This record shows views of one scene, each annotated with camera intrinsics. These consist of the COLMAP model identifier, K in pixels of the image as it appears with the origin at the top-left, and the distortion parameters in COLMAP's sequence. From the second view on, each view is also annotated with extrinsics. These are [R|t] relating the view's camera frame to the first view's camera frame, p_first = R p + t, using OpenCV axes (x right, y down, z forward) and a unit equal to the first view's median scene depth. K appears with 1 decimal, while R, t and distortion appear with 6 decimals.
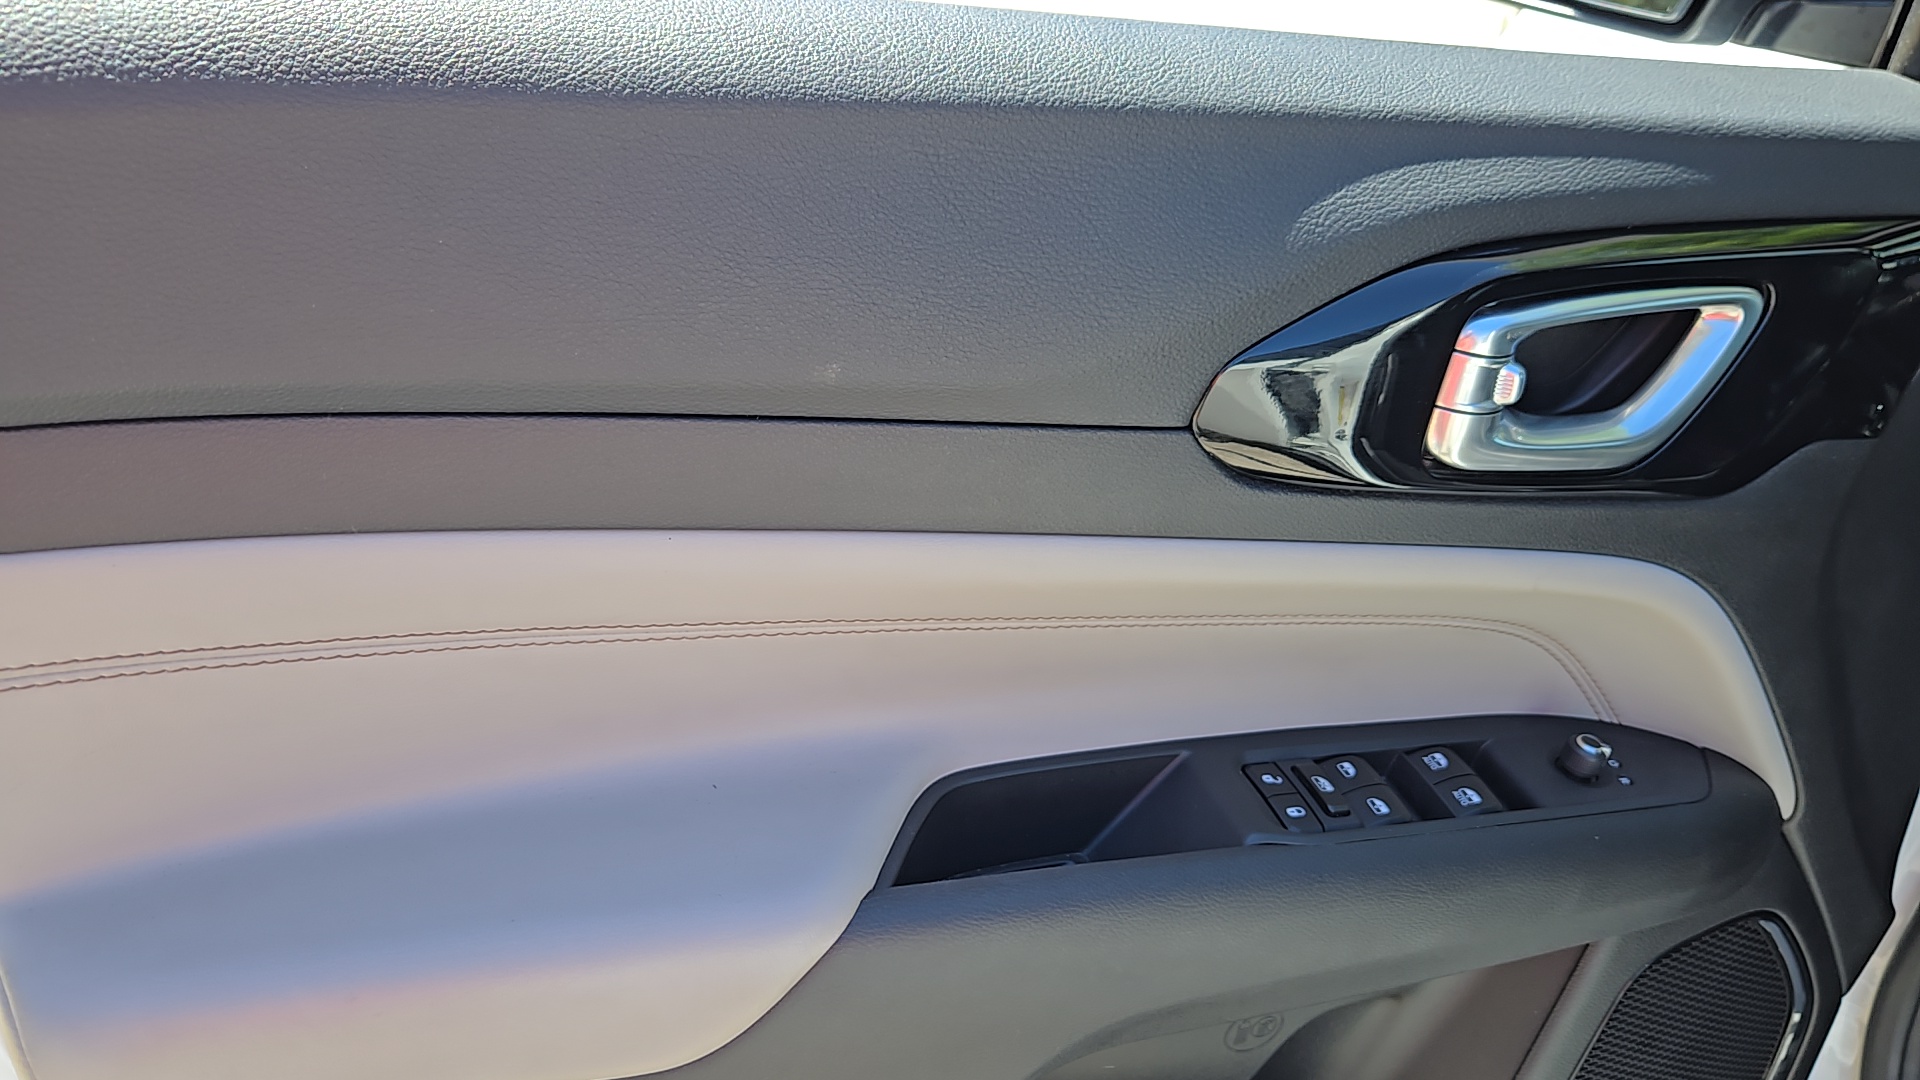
lens RADIAL K [[1608.5, 0, 956.0], [0, 1608.5, 519.7], [0, 0, 1]] dist [0.005590, -0.000558]
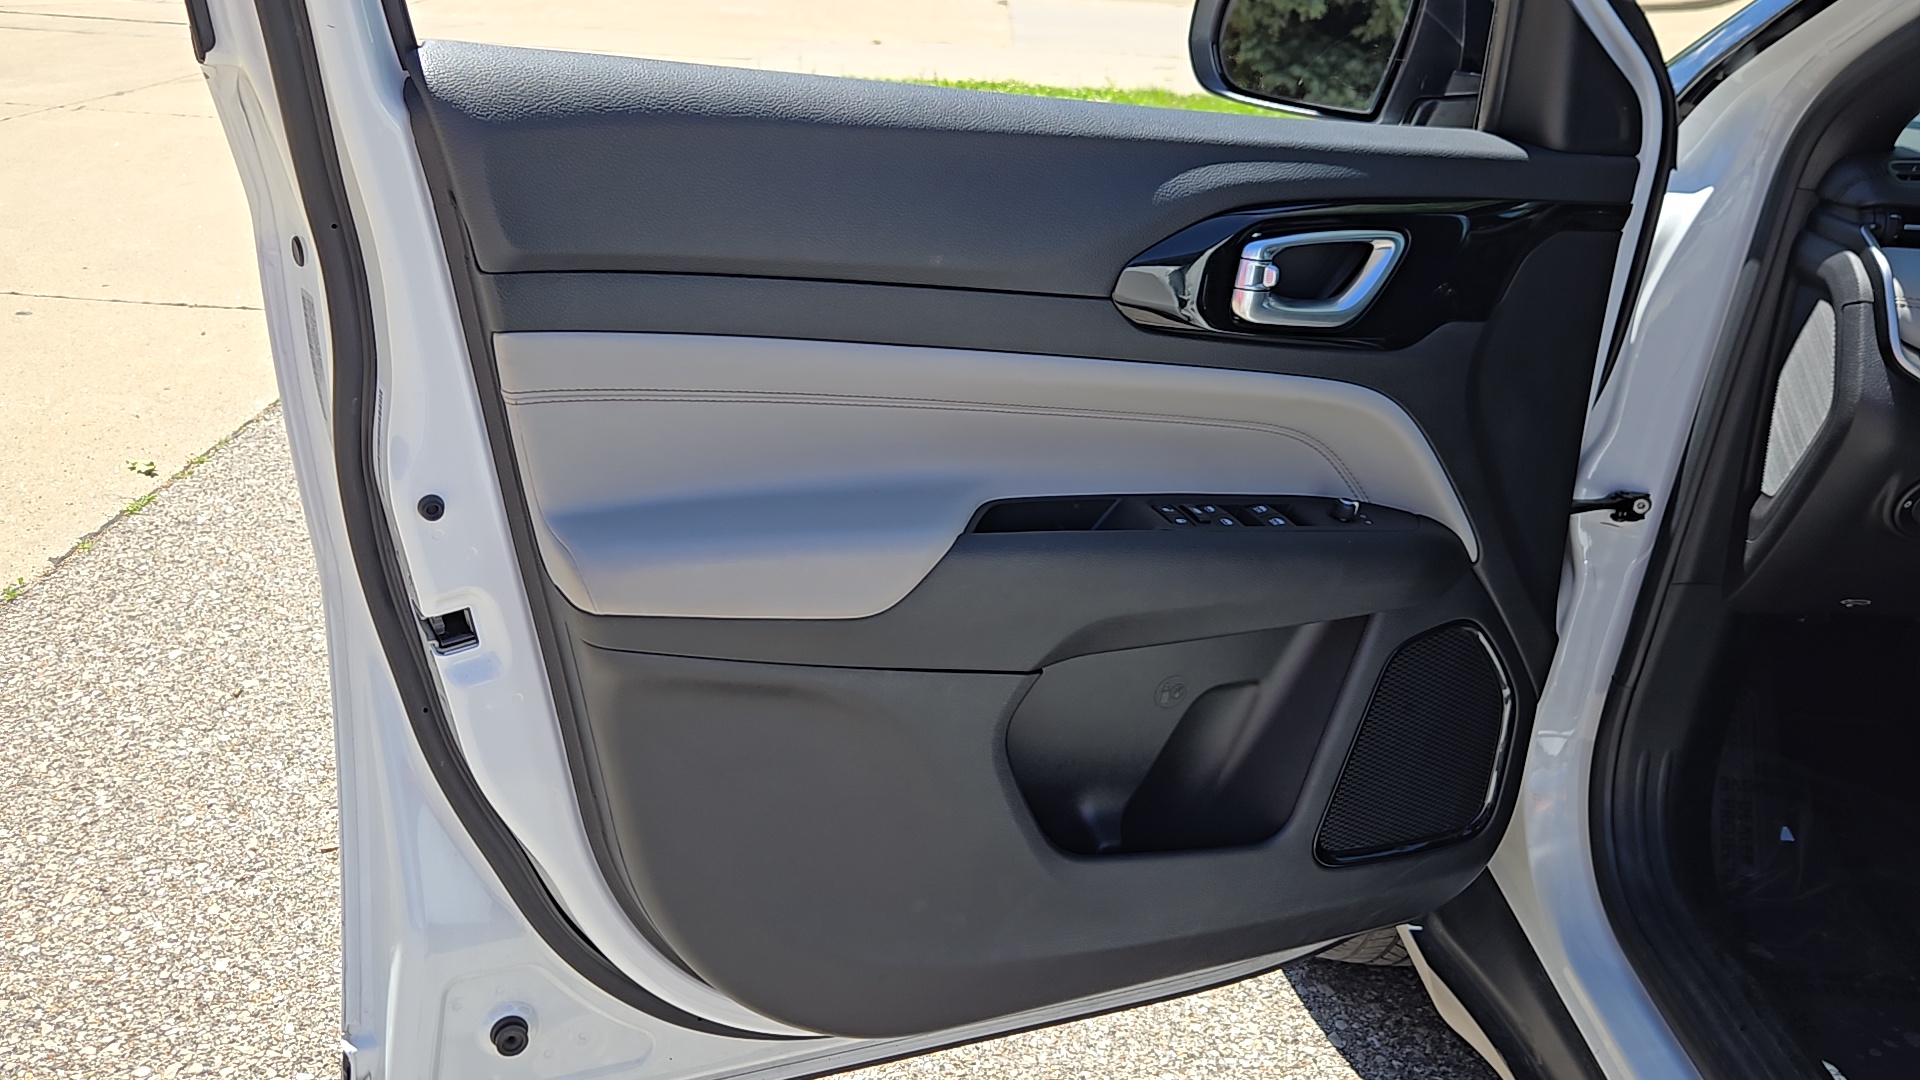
lens RADIAL K [[1608.5, 0, 968.3], [0, 1608.5, 544.3], [0, 0, 1]] dist [0.005590, -0.000558]
pose [[0.997812, -0.045314, 0.048152, -0.131148], [0.050750, 0.991664, -0.118434, 0.444969], [-0.042384, 0.120618, 0.991794, -0.872235]]
